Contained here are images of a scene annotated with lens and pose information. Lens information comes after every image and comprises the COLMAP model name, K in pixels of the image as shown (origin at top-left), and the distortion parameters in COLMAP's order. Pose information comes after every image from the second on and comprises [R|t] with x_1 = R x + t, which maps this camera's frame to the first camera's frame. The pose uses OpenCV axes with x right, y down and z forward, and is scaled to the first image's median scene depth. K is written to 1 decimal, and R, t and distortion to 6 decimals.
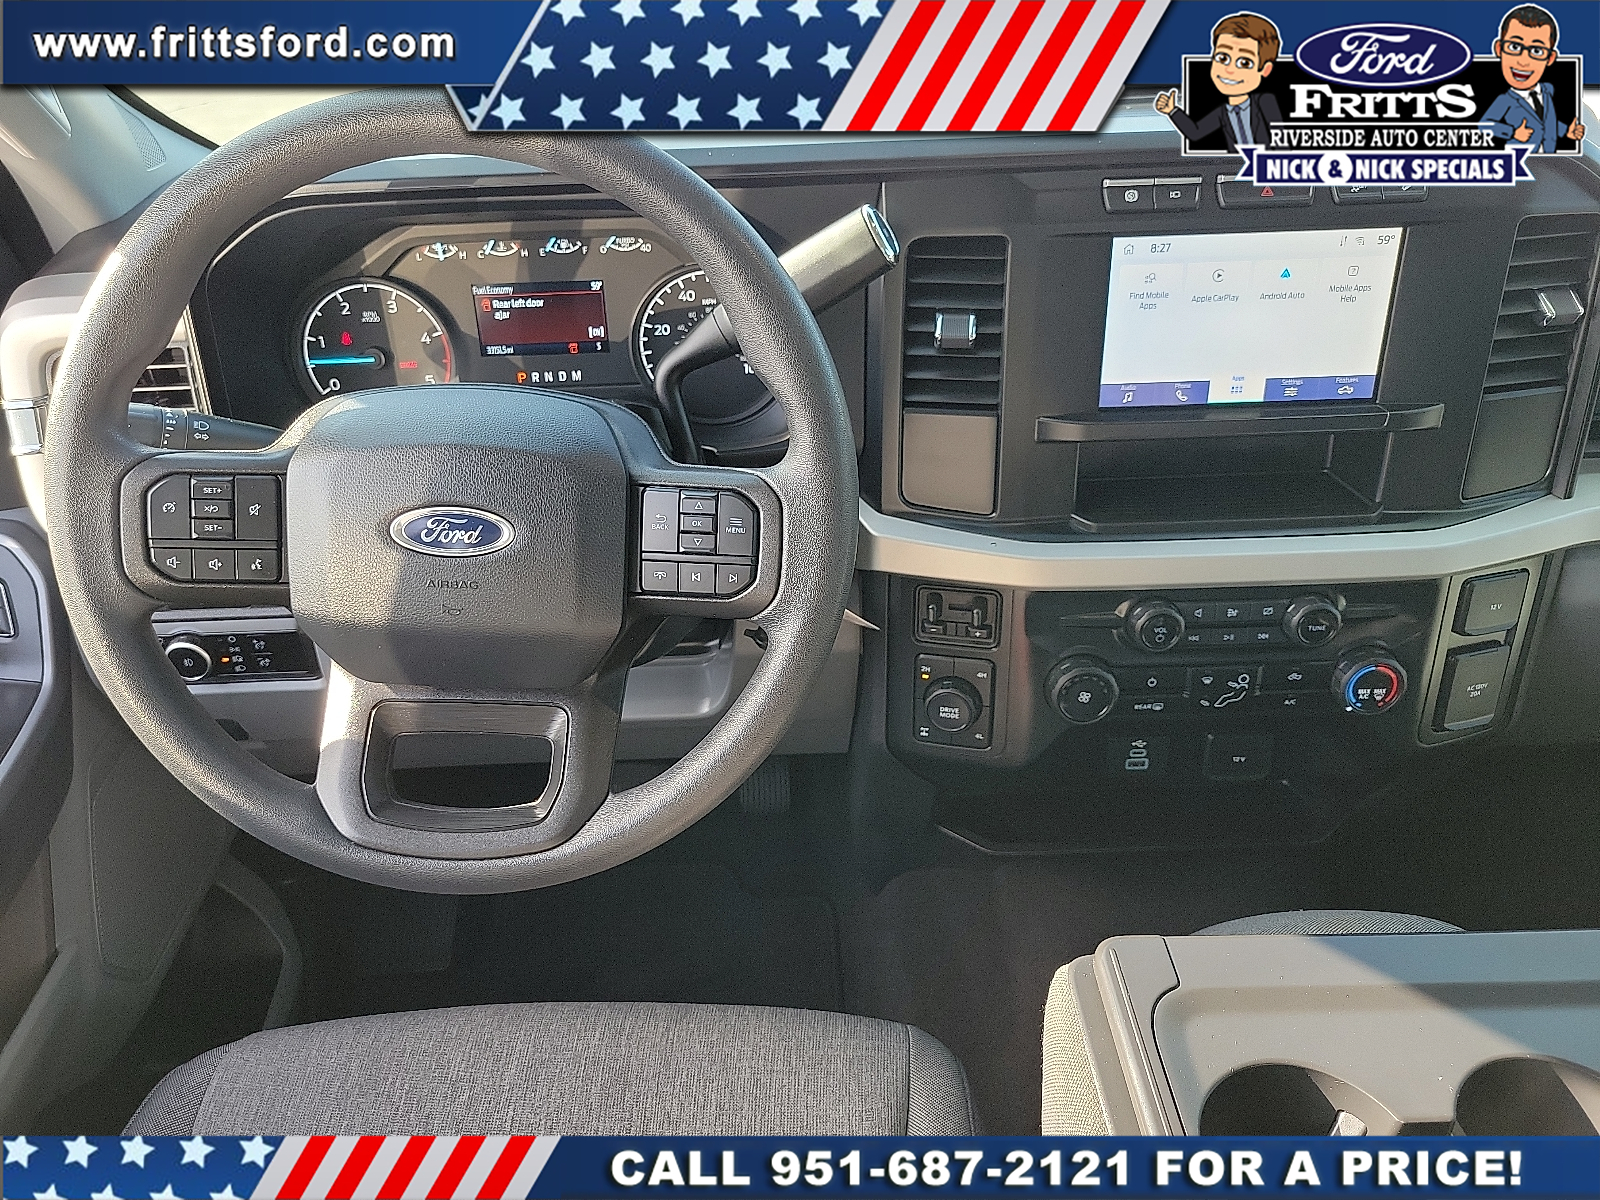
lens RADIAL K [[1215.5, 0, 793.1], [0, 1215.5, 604.5], [0, 0, 1]] dist [0.012703, -0.000607]
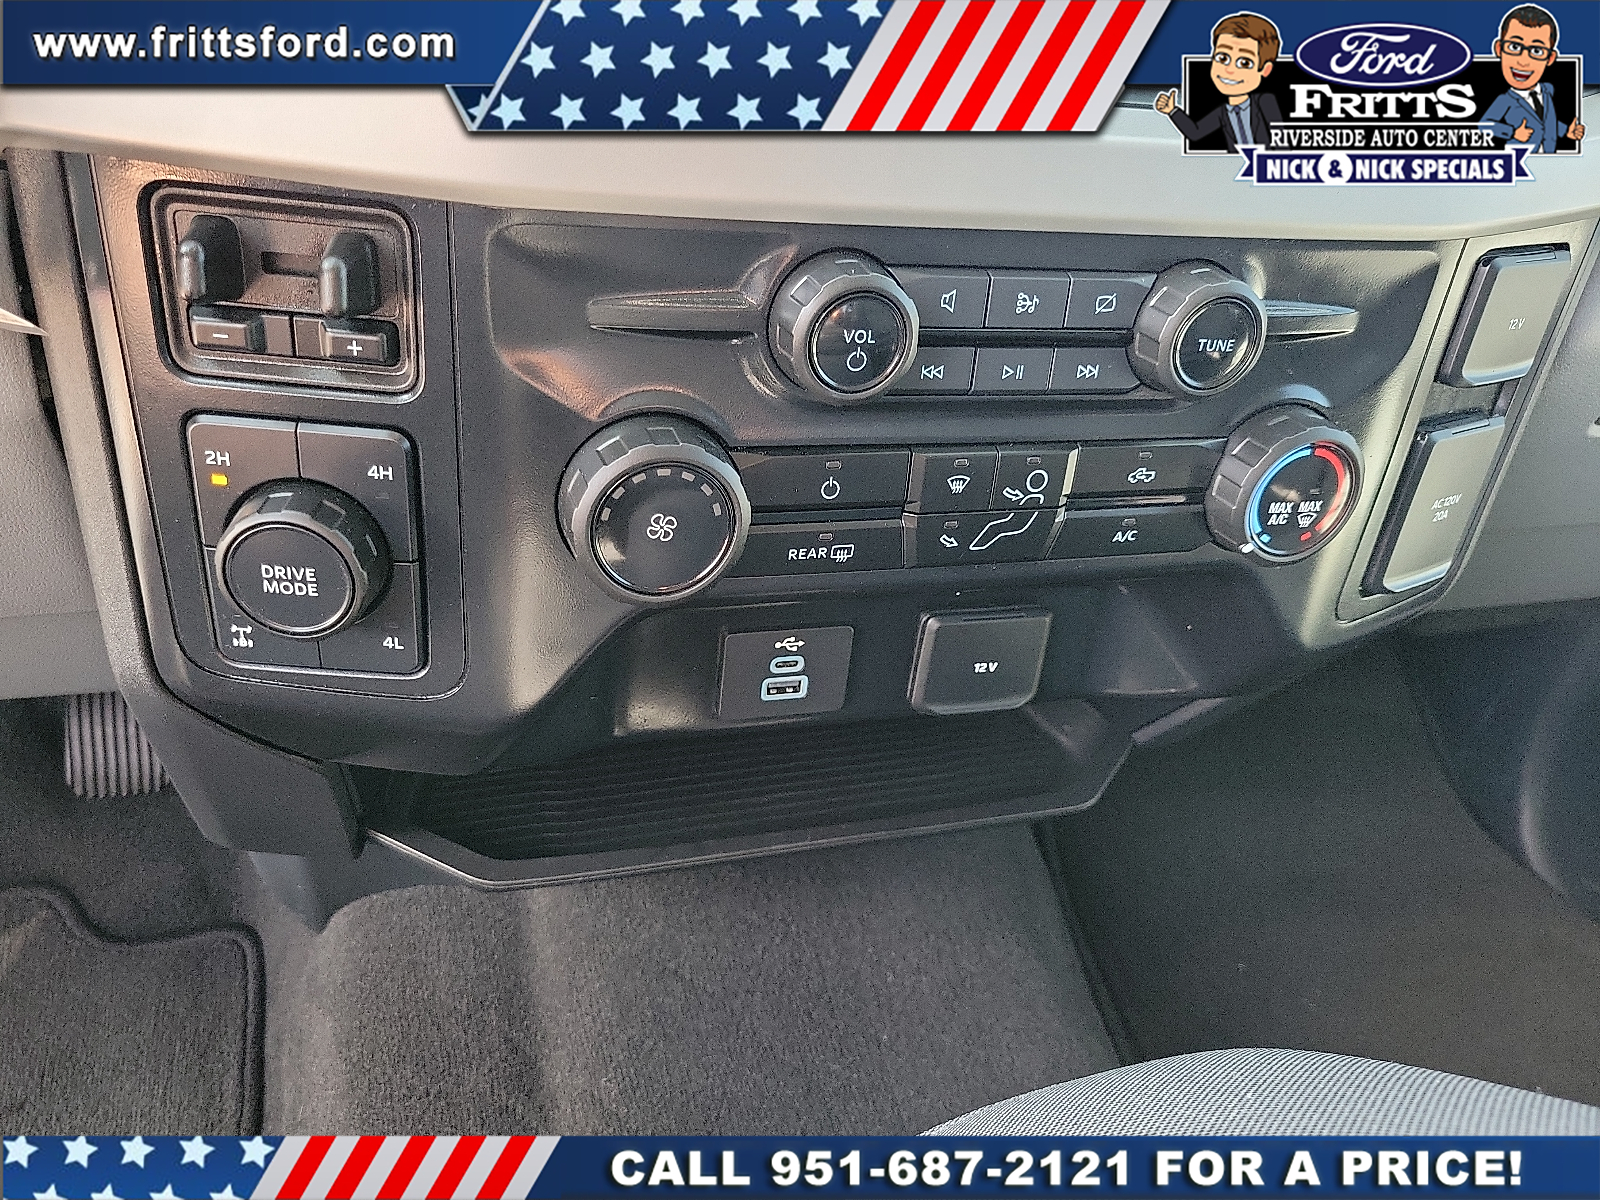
lens RADIAL K [[1215.5, 0, 794.3], [0, 1215.5, 603.6], [0, 0, 1]] dist [0.012703, -0.000607]
pose [[0.950685, -0.029996, 0.308703, 0.159888], [0.005361, 0.996753, 0.080343, 0.068578], [-0.310111, -0.074726, 0.947759, 0.622439]]
